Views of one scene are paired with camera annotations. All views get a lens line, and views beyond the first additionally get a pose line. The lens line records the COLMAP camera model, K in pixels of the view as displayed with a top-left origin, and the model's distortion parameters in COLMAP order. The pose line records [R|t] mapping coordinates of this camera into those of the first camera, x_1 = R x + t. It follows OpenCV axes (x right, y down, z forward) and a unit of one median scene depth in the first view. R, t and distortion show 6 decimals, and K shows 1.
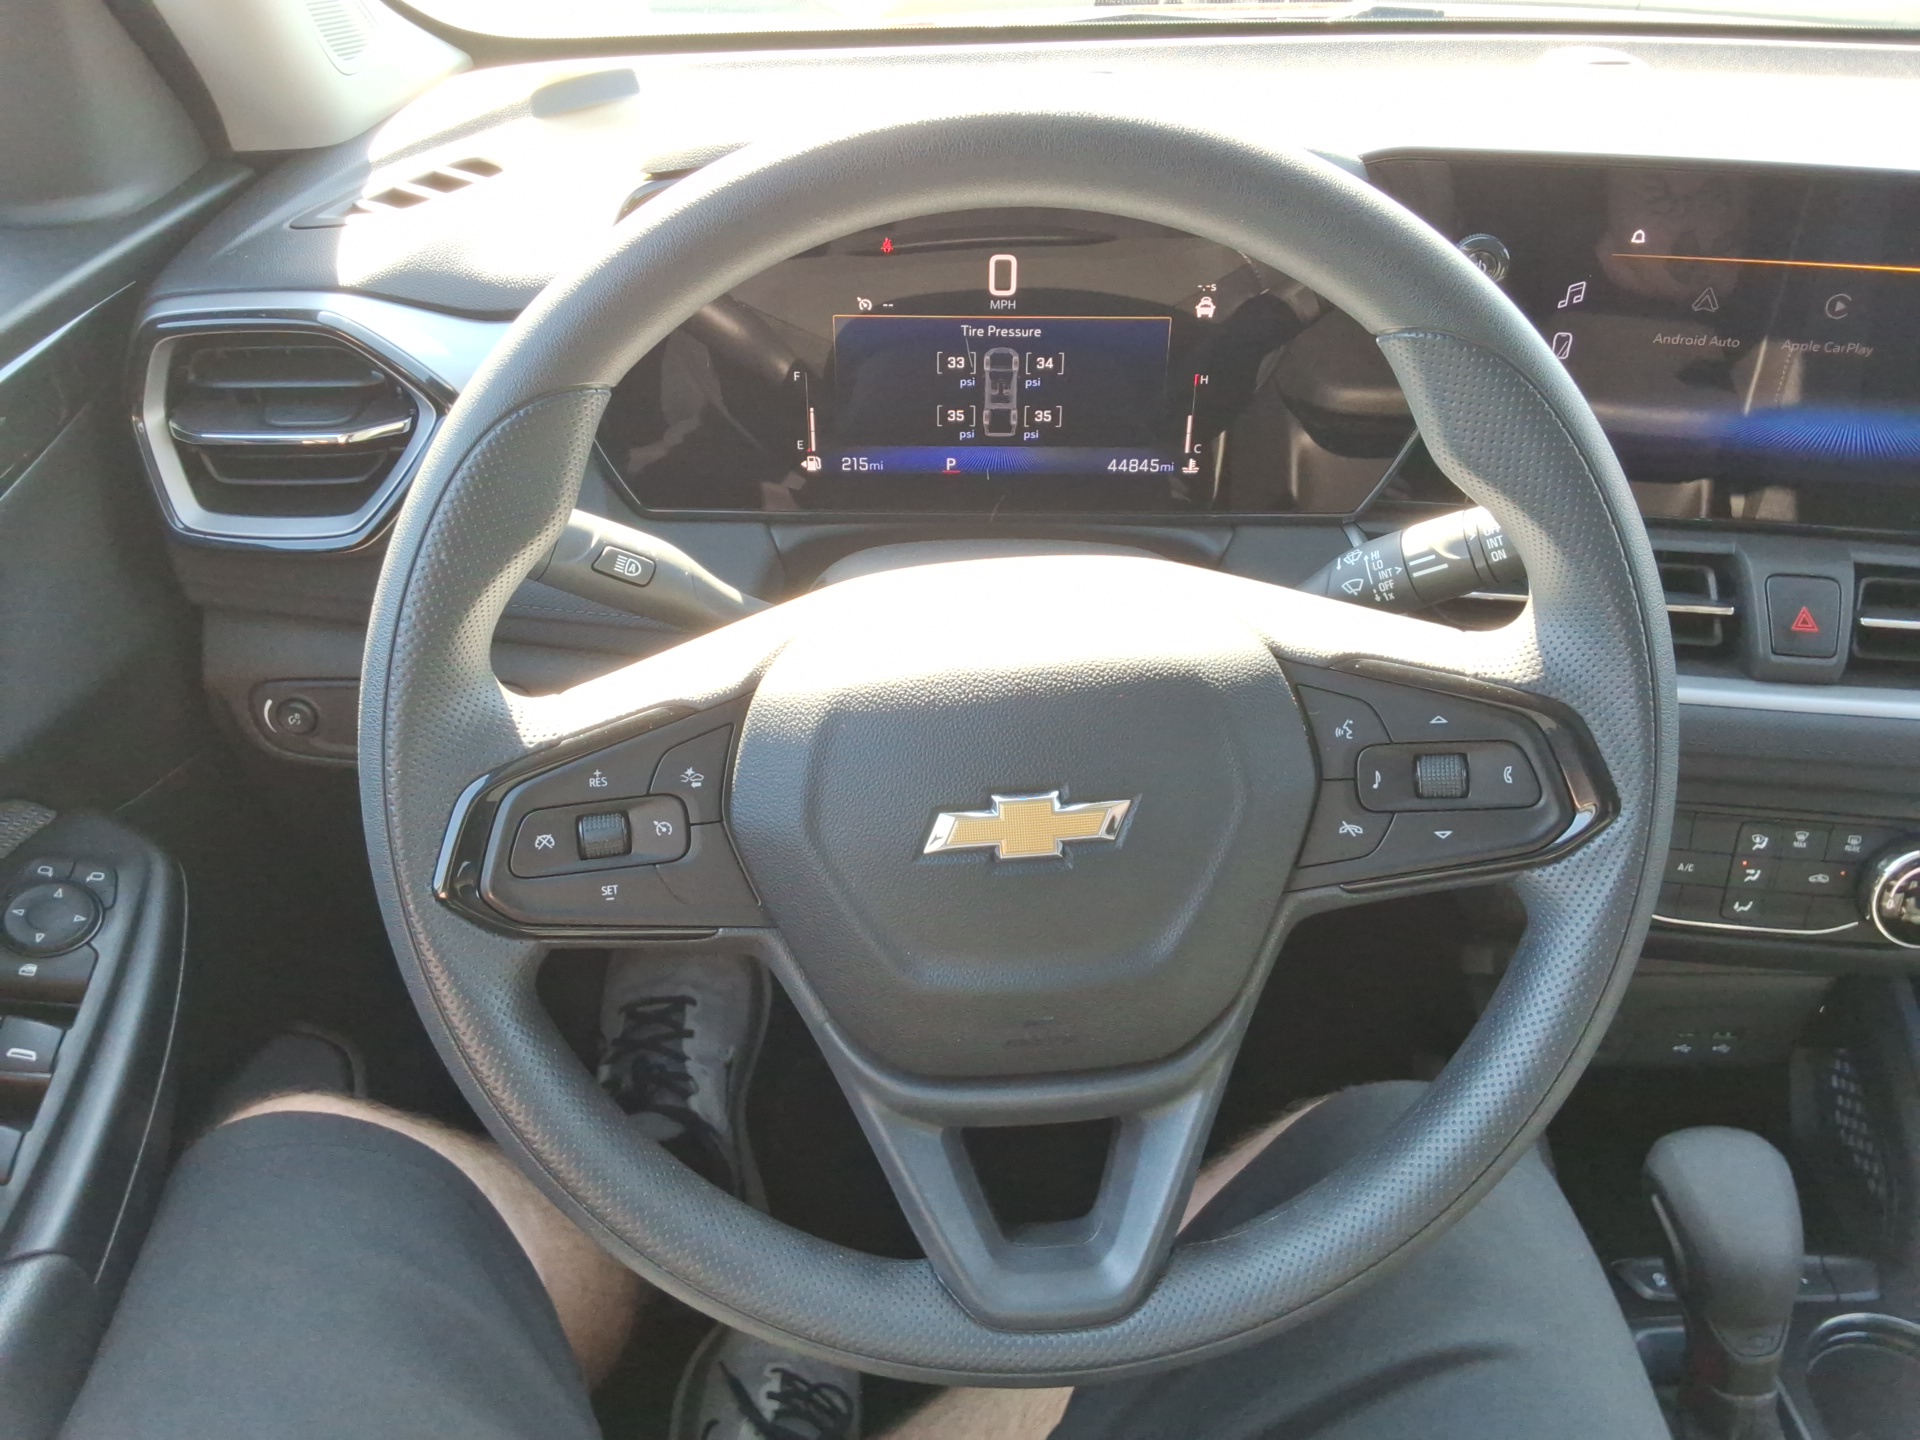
lens RADIAL K [[1570.7, 0, 982.5], [0, 1570.7, 713.4], [0, 0, 1]] dist [0.105463, -0.165241]
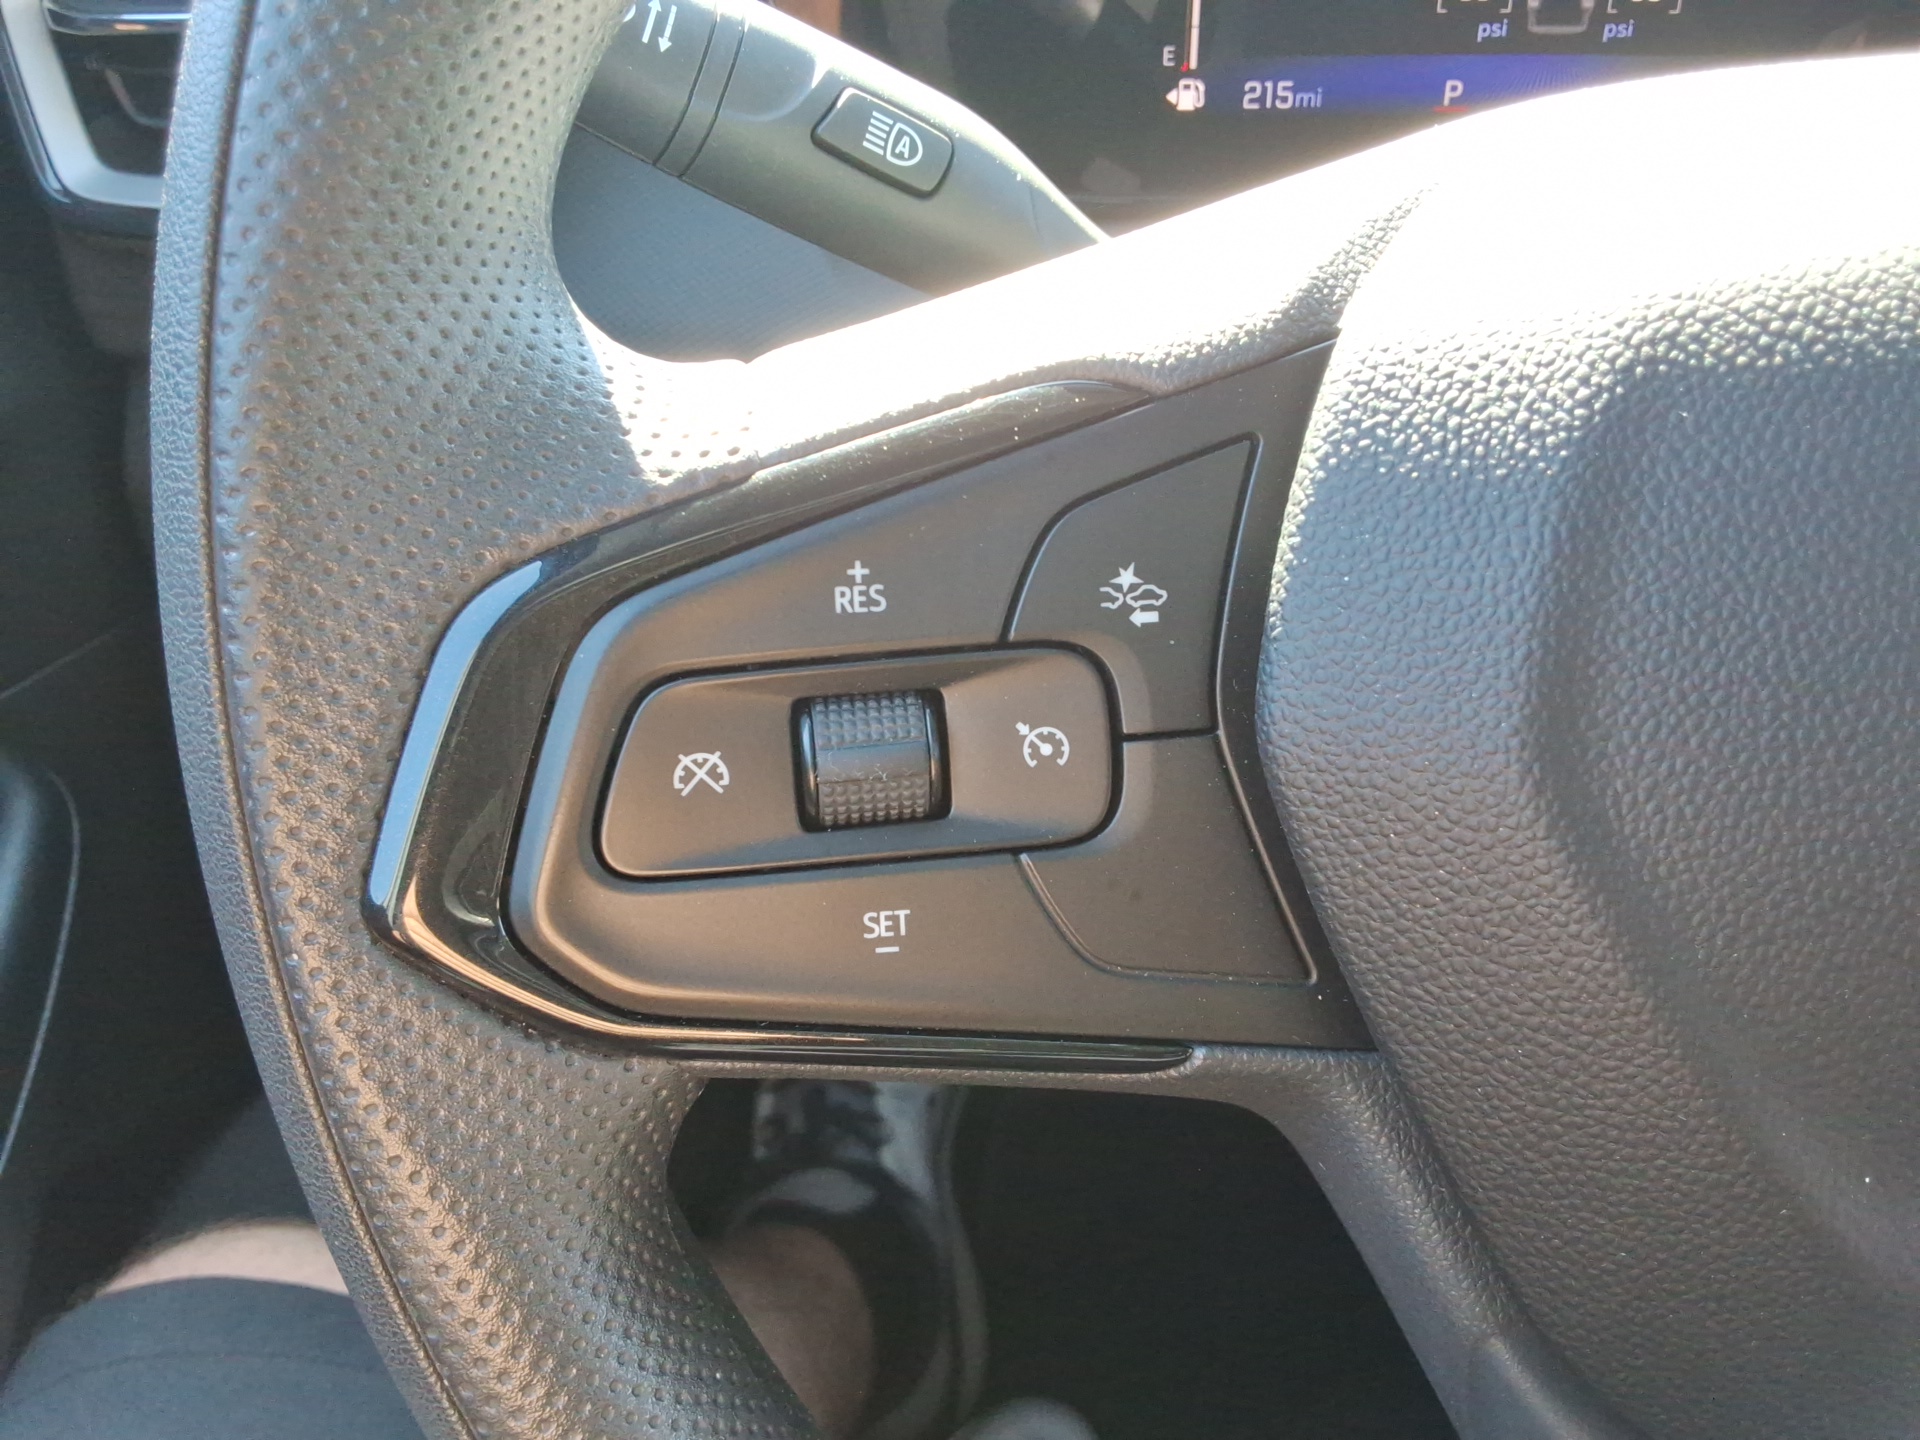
lens RADIAL K [[1570.7, 0, 976.8], [0, 1570.7, 738.4], [0, 0, 1]] dist [0.105463, -0.165241]
pose [[0.995706, 0.029541, -0.087736, -0.128814], [-0.025783, 0.998714, 0.043663, 0.039305], [0.088913, -0.041214, 0.995186, 0.458060]]
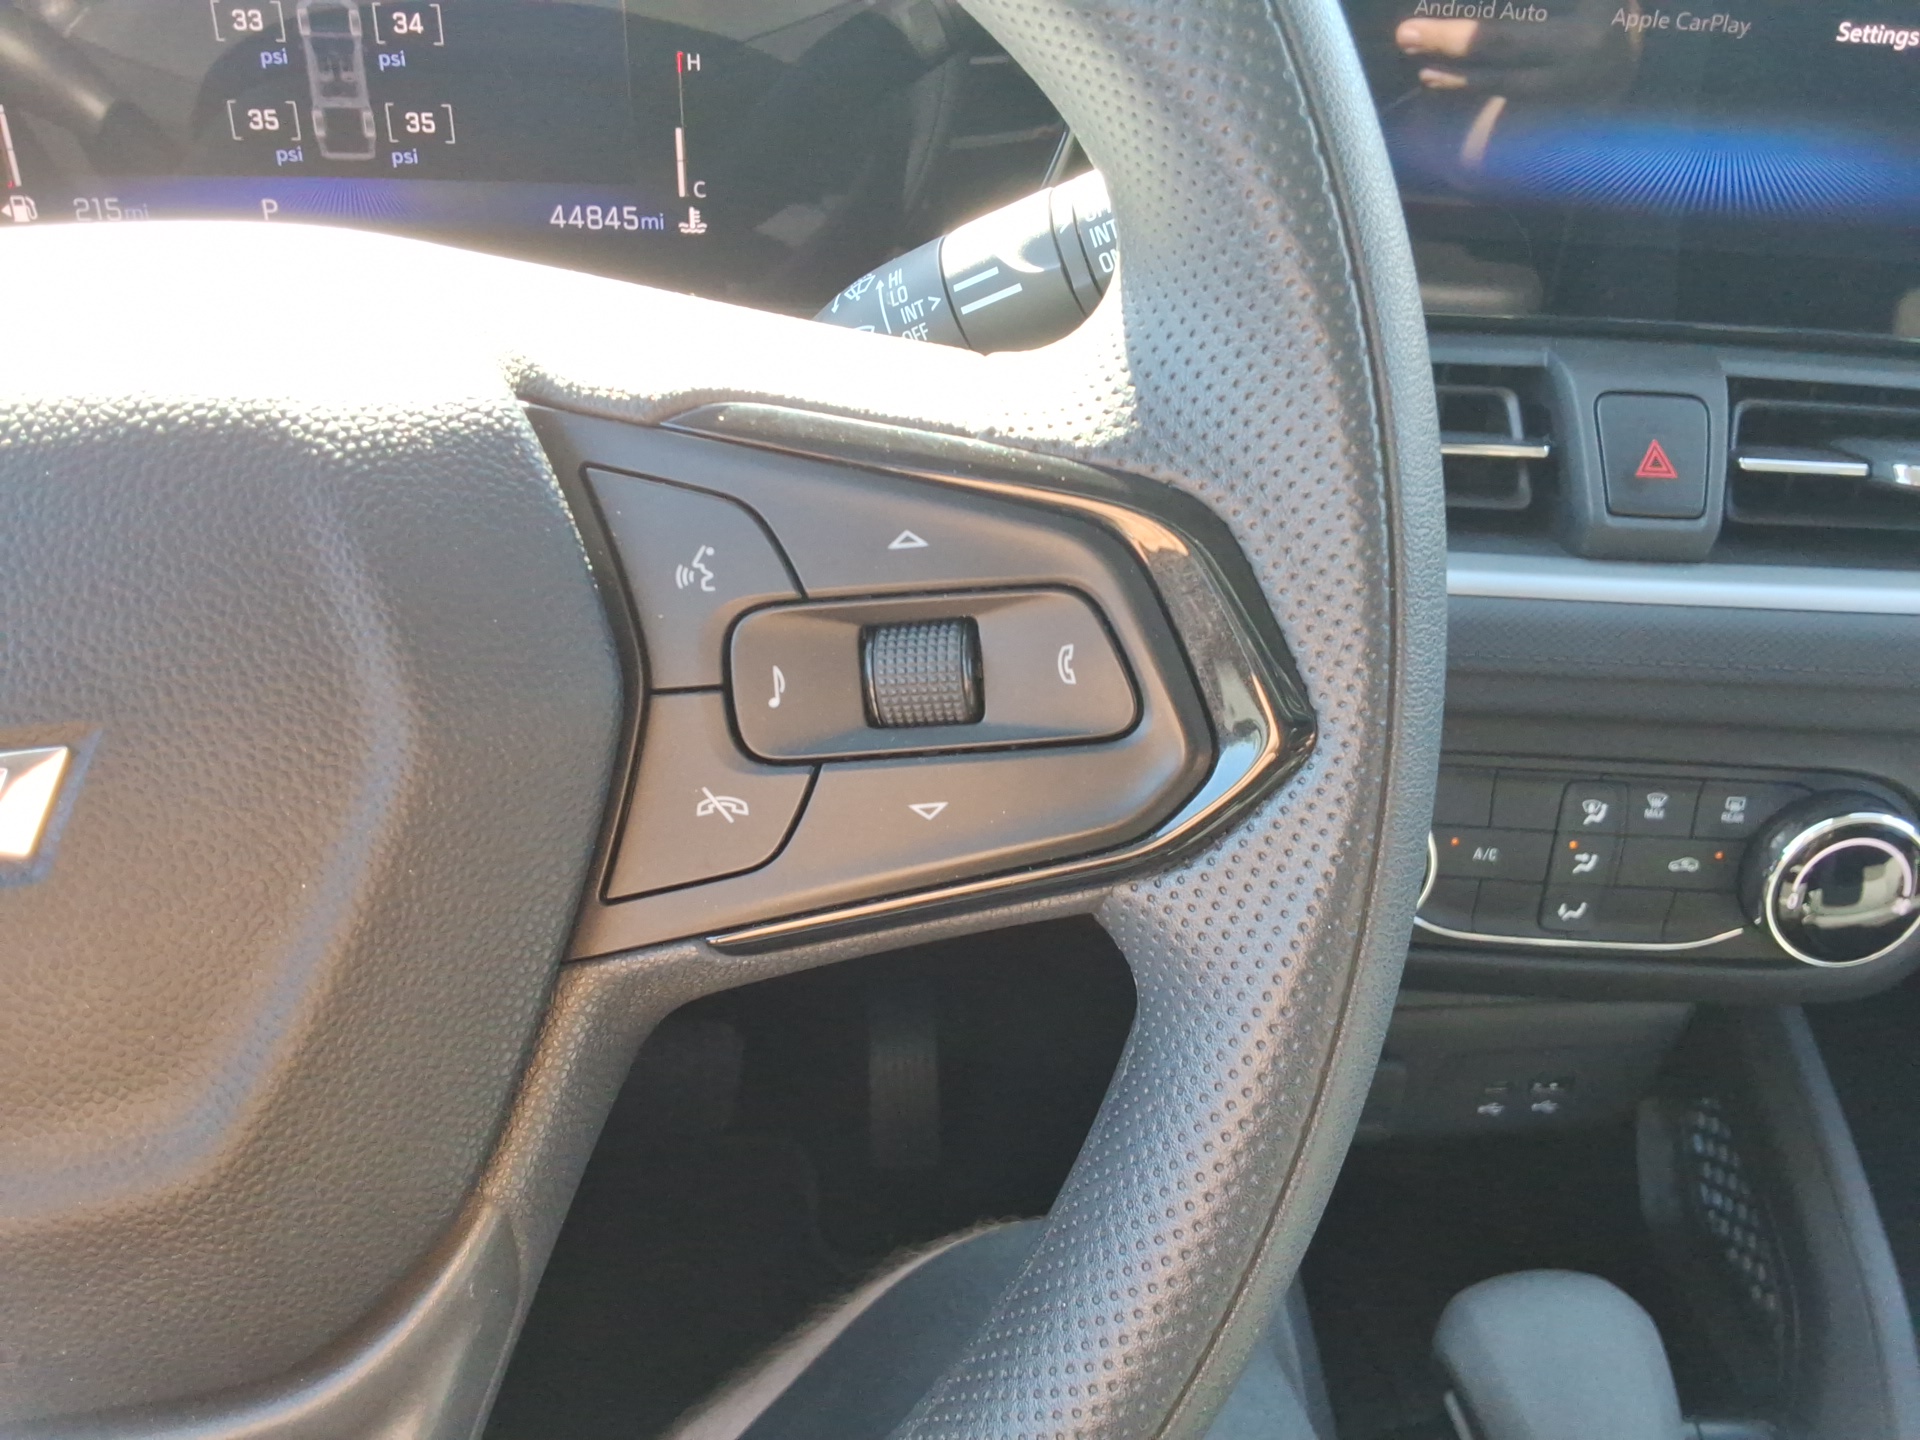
lens RADIAL K [[1570.7, 0, 988.2], [0, 1570.7, 713.8], [0, 0, 1]] dist [0.105463, -0.165241]
pose [[0.994090, -0.026162, 0.105362, 0.181446], [0.026154, 0.999657, 0.001456, 0.034632], [-0.105364, 0.001308, 0.994433, 0.397805]]
